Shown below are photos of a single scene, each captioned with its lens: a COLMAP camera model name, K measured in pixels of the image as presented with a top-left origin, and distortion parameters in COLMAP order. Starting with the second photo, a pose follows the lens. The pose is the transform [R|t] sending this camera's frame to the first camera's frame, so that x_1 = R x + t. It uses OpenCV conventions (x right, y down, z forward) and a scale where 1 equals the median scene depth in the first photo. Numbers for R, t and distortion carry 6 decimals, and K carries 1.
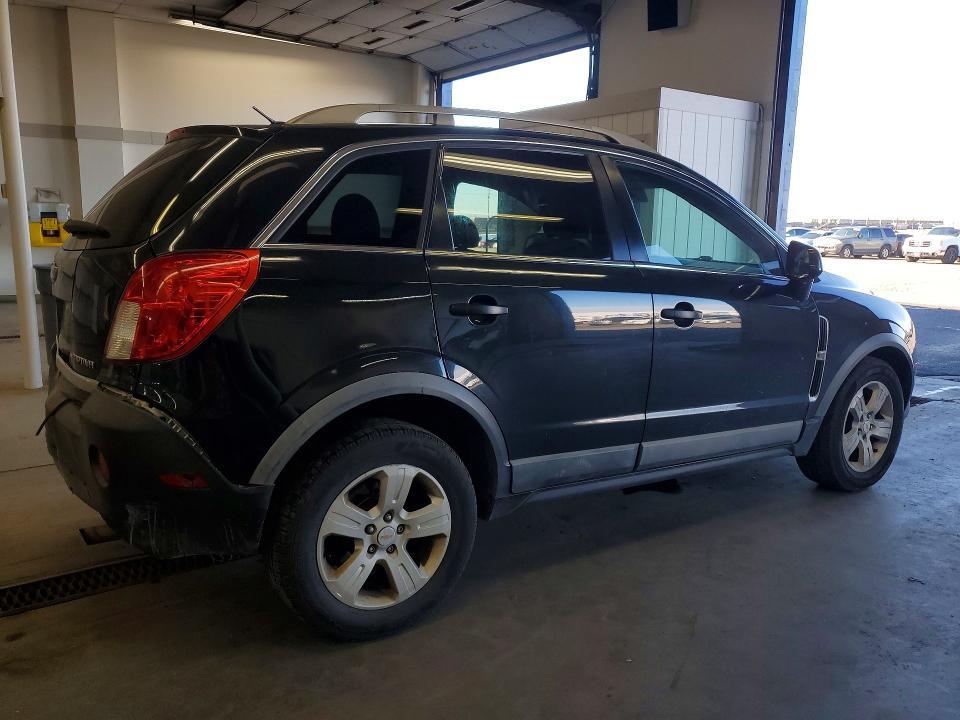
lens RADIAL K [[749.1, 0, 480.0], [0, 749.1, 360.0], [0, 0, 1]] dist [0.005460, 0.002246]
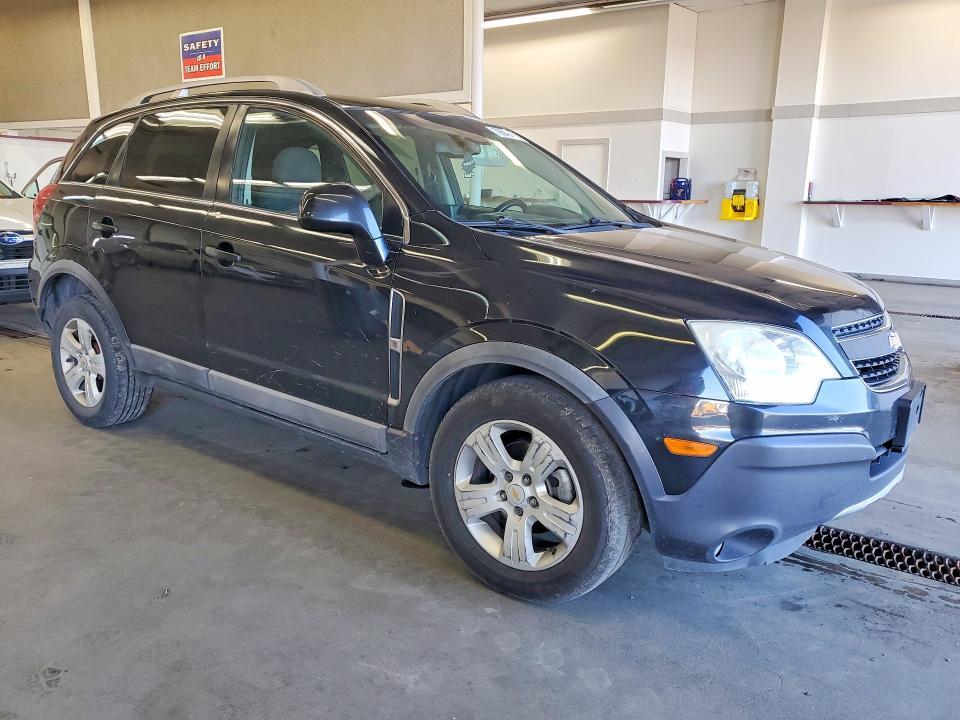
lens RADIAL K [[765.3, 0, 480.0], [0, 765.3, 360.0], [0, 0, 1]] dist [0.003210, 0.002141]
pose [[0.347755, 0.193342, -0.917434, 0.799148], [-0.184718, 0.973457, 0.135131, -0.072841], [0.919209, 0.122474, 0.374238, 0.547981]]
